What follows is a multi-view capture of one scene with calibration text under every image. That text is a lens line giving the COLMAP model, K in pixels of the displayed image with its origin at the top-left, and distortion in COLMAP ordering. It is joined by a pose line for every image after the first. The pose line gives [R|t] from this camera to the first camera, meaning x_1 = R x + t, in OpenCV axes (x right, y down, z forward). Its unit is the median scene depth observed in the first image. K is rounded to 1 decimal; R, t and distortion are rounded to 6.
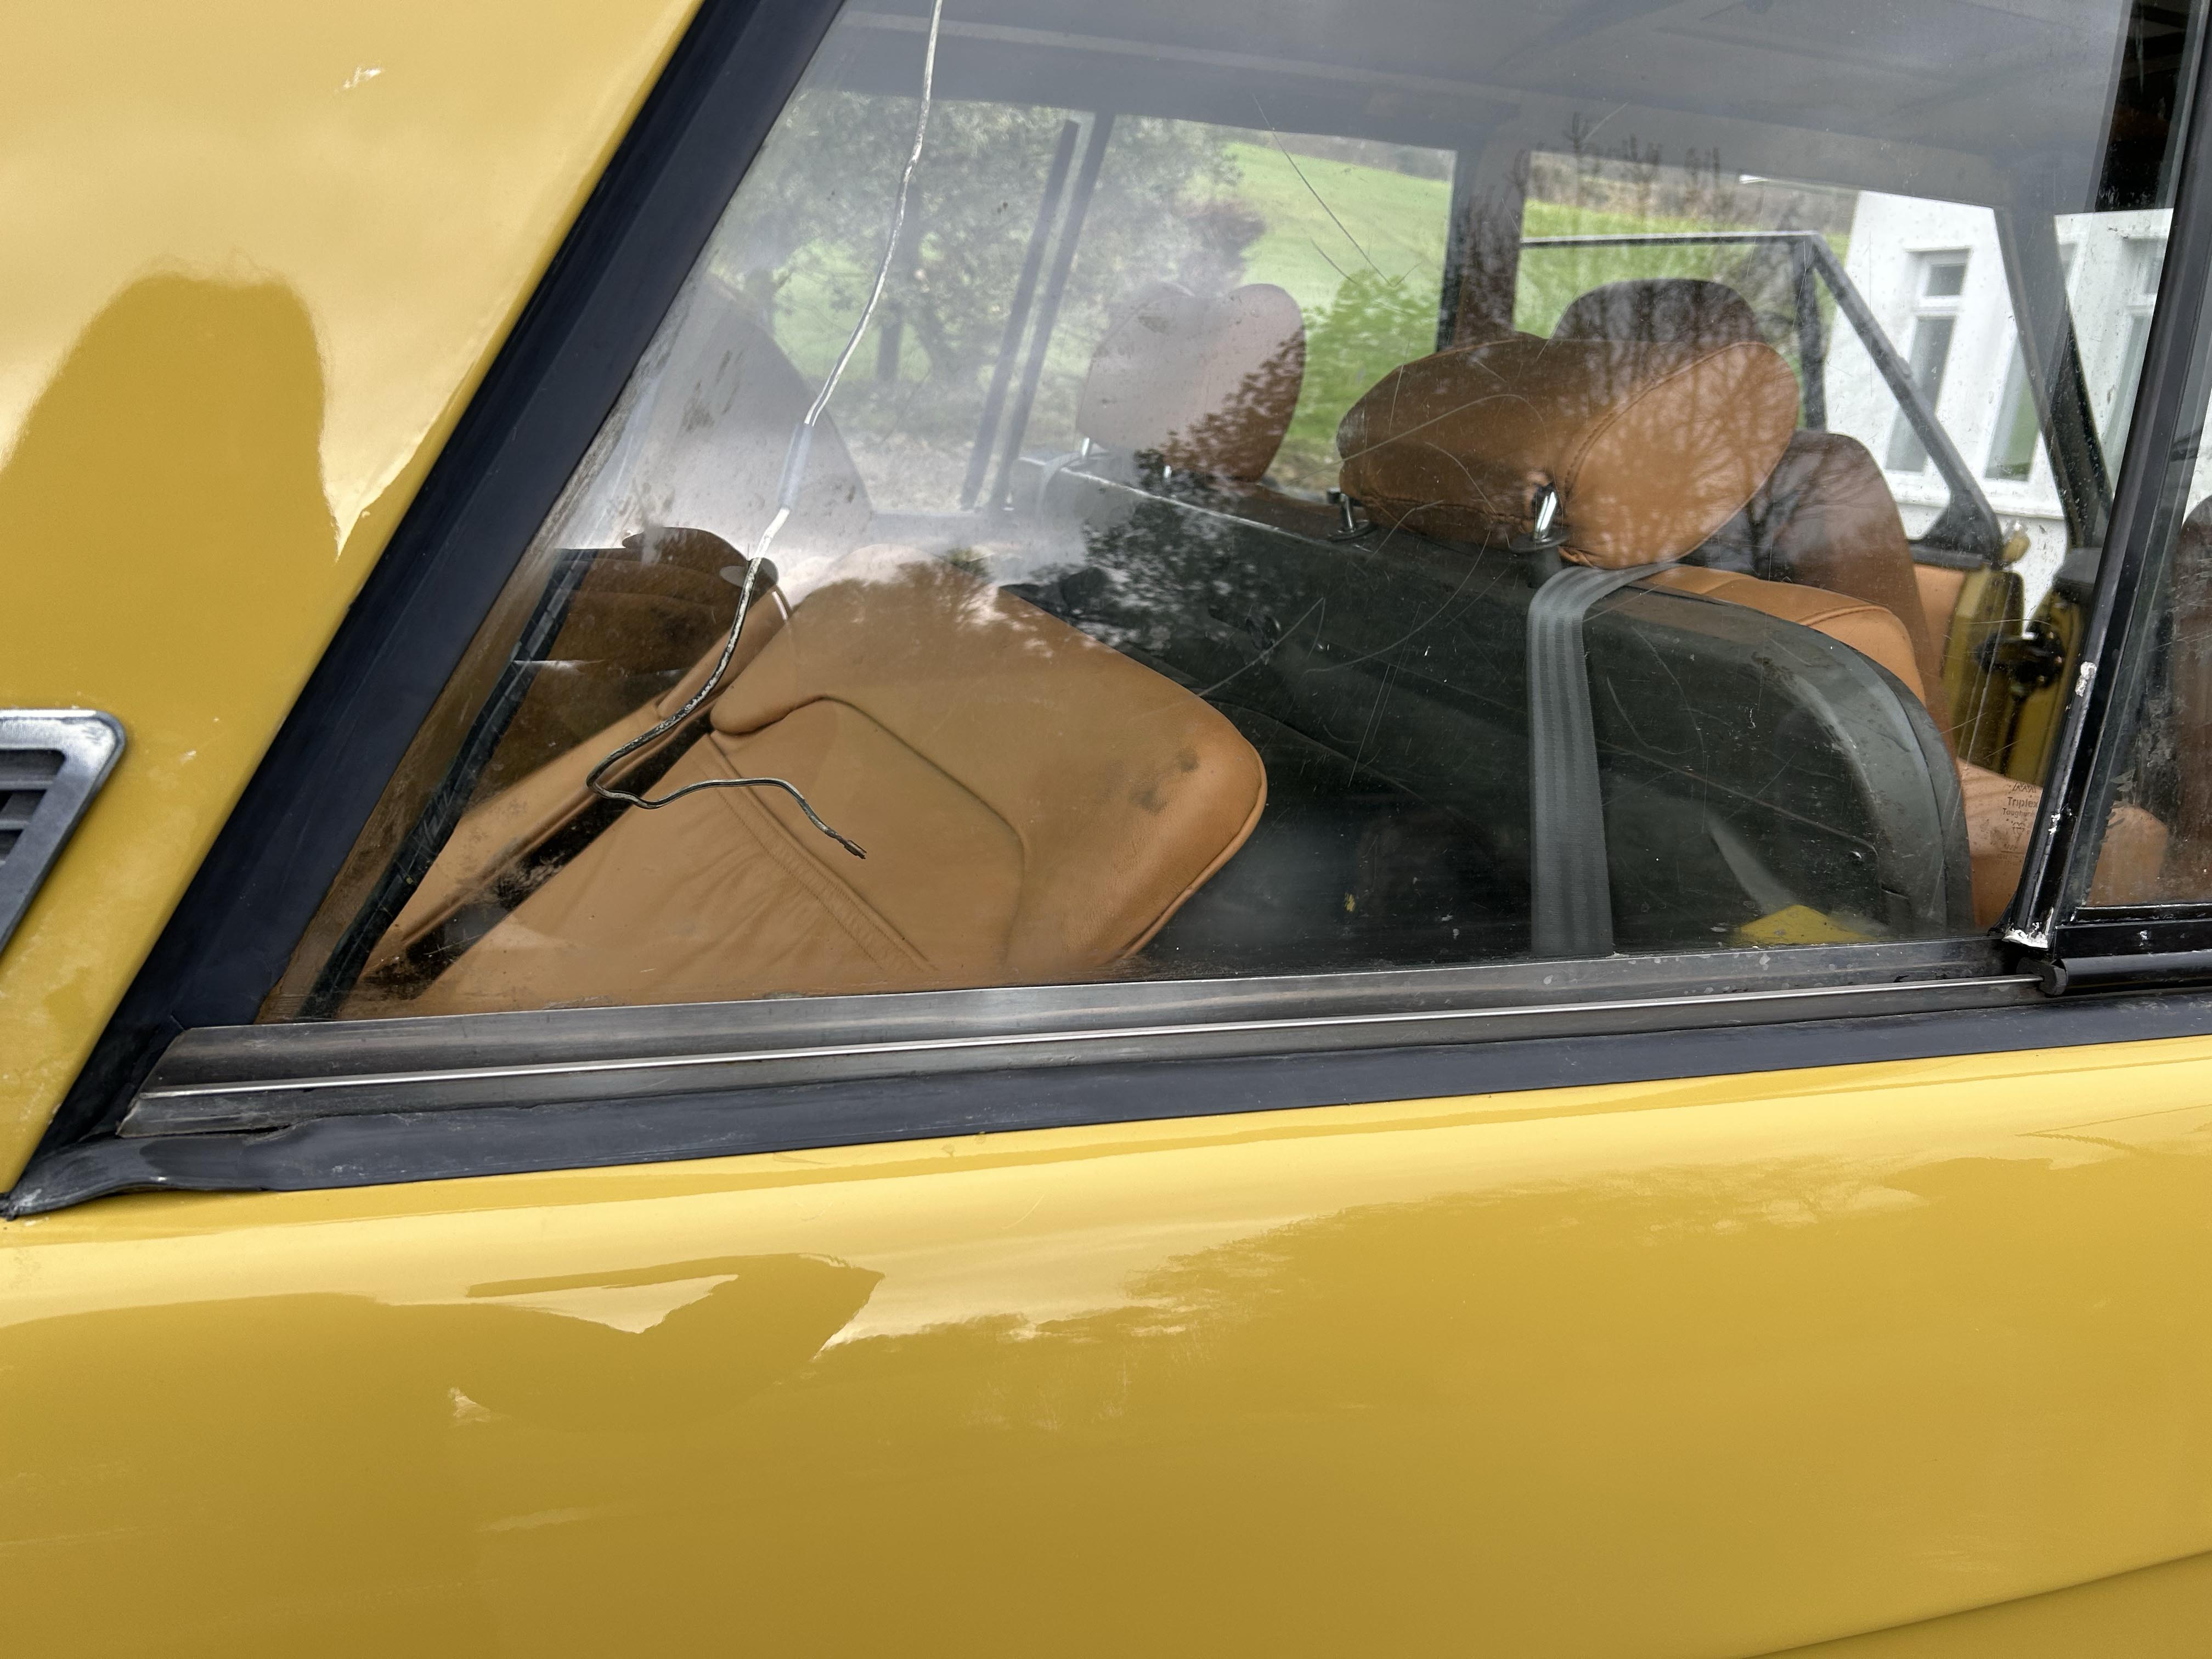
lens RADIAL K [[1630.2, 0, 1105.2], [0, 1630.2, 828.7], [0, 0, 1]] dist [0.007646, -0.010925]
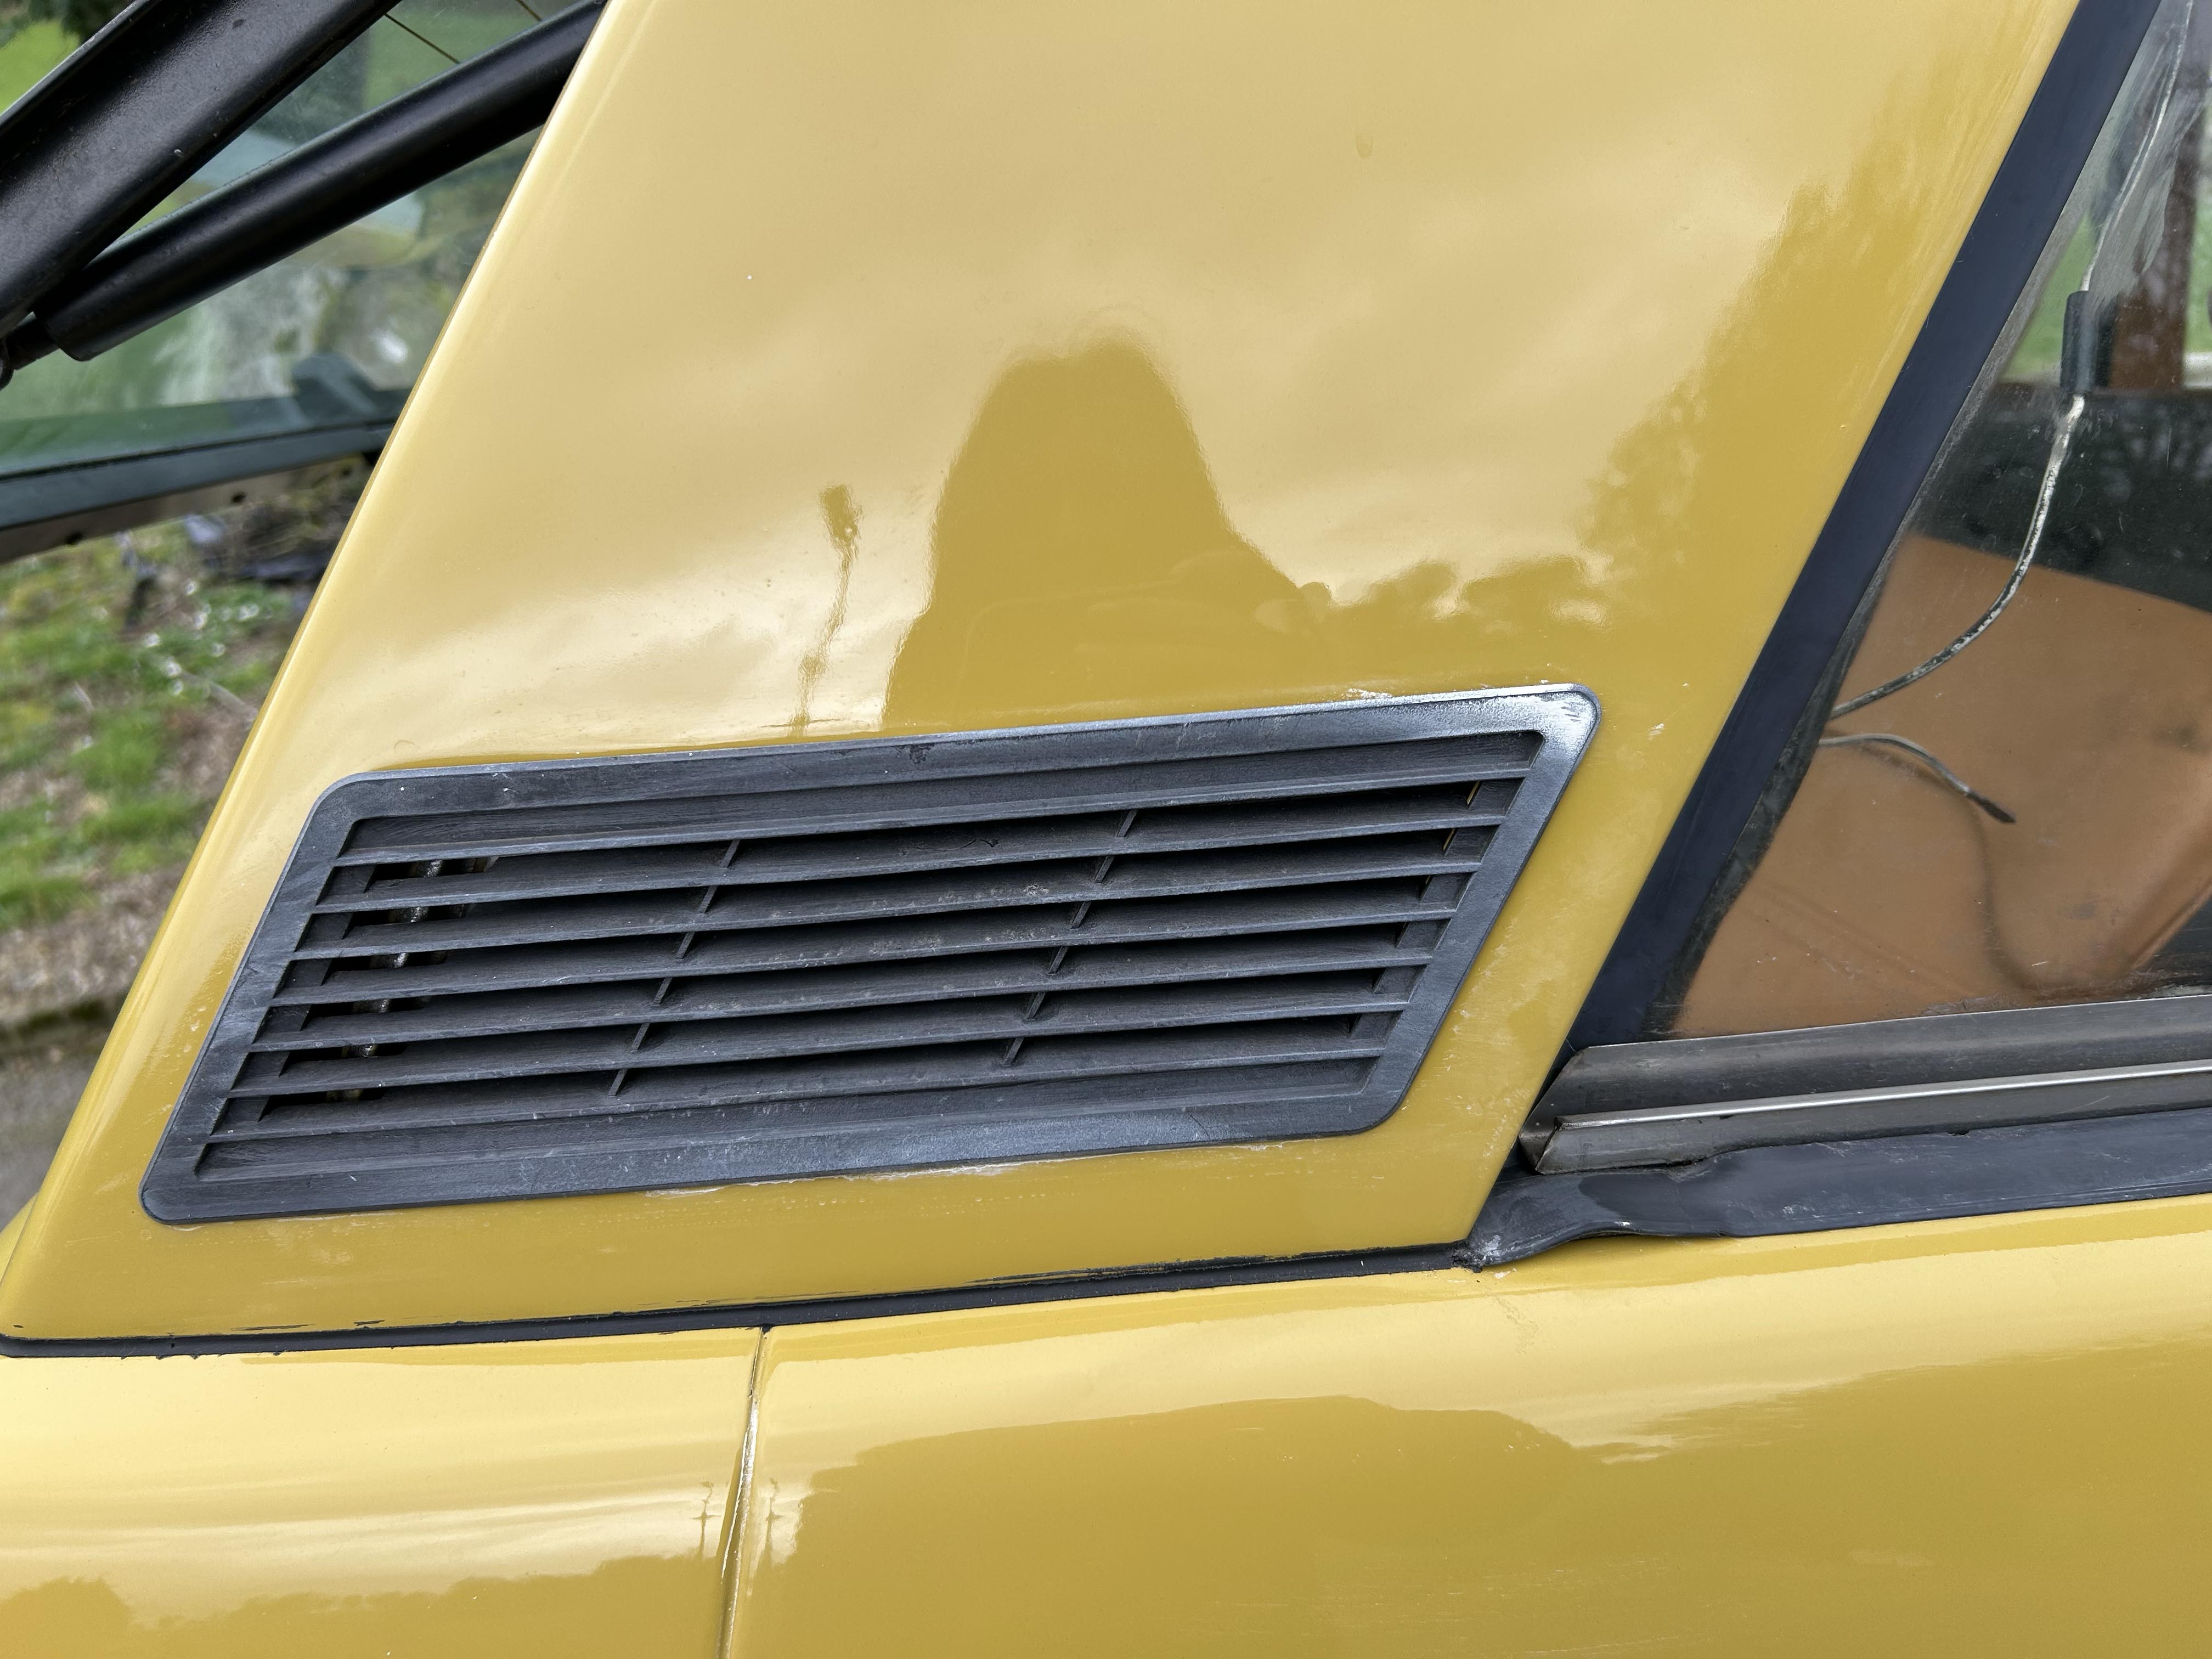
lens RADIAL K [[1630.2, 0, 1106.7], [0, 1630.2, 826.5], [0, 0, 1]] dist [0.007646, -0.010925]
pose [[0.964165, -0.058196, -0.258843, -0.621782], [0.058262, 0.998274, -0.007424, -0.004347], [0.258828, -0.007923, 0.965891, 0.100678]]
